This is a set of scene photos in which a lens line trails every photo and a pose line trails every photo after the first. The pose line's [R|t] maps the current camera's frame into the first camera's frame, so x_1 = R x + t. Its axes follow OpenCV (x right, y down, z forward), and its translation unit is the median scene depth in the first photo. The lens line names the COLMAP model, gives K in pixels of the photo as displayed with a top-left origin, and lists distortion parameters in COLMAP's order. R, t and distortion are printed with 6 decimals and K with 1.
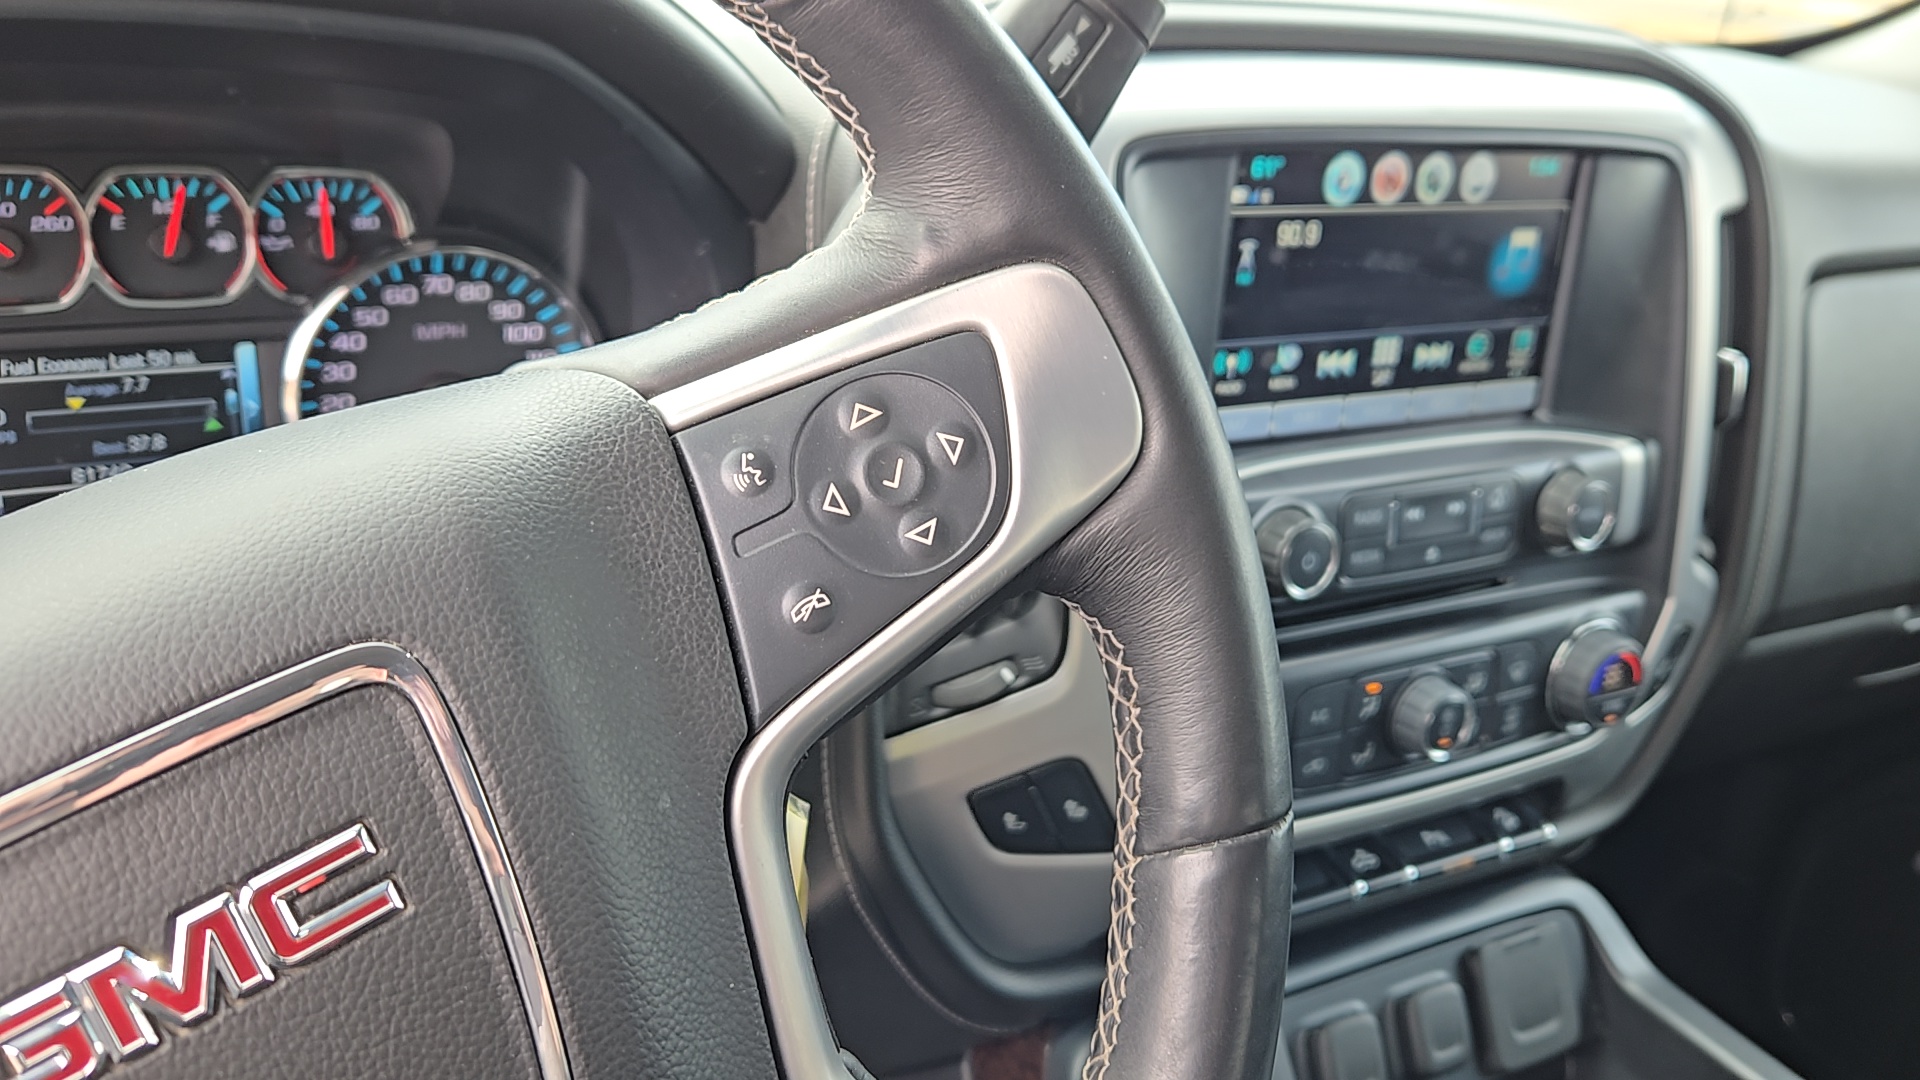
lens RADIAL K [[1609.3, 0, 944.5], [0, 1609.3, 528.7], [0, 0, 1]] dist [0.016073, -0.011001]
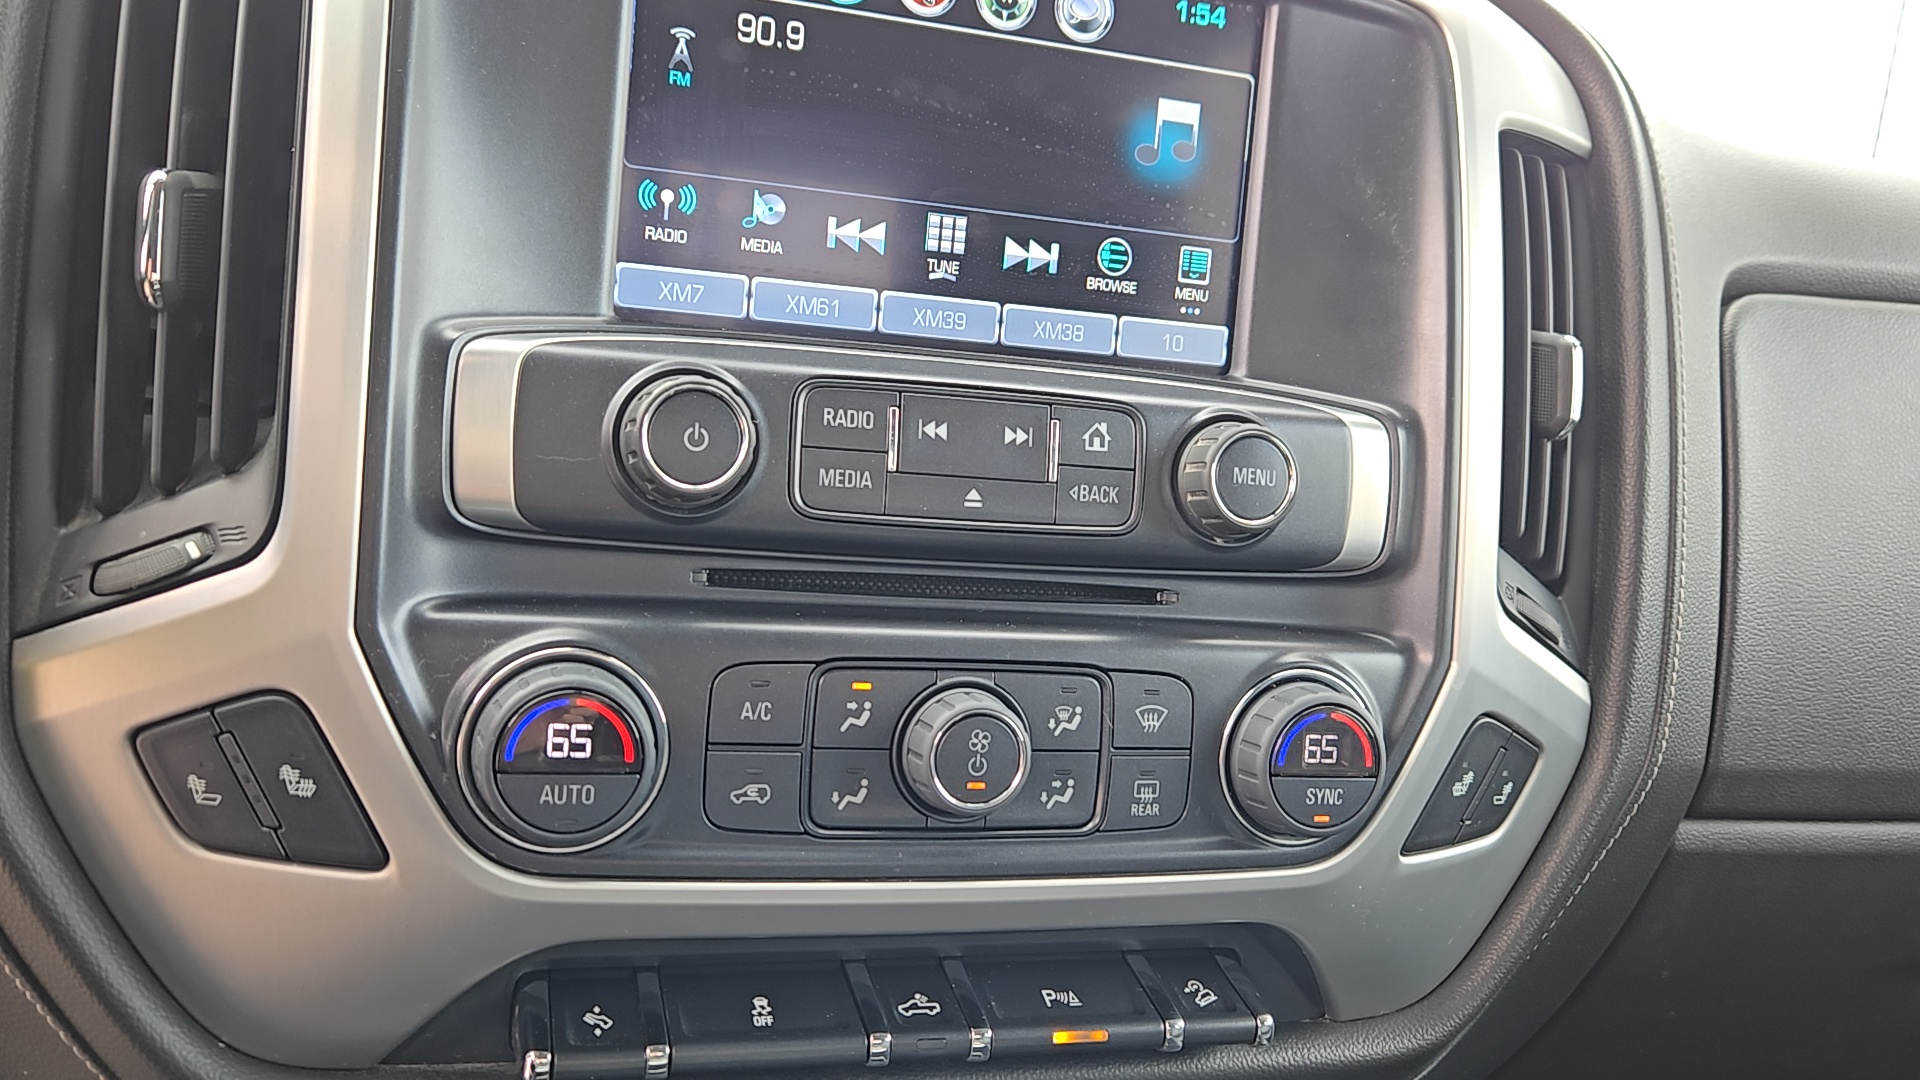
lens RADIAL K [[1609.3, 0, 953.6], [0, 1609.3, 540.4], [0, 0, 1]] dist [0.016073, -0.011001]
pose [[0.979170, 0.037813, -0.199491, 0.471376], [-0.088842, 0.963251, -0.253486, 0.222979], [0.182575, 0.265929, 0.946545, 0.403474]]
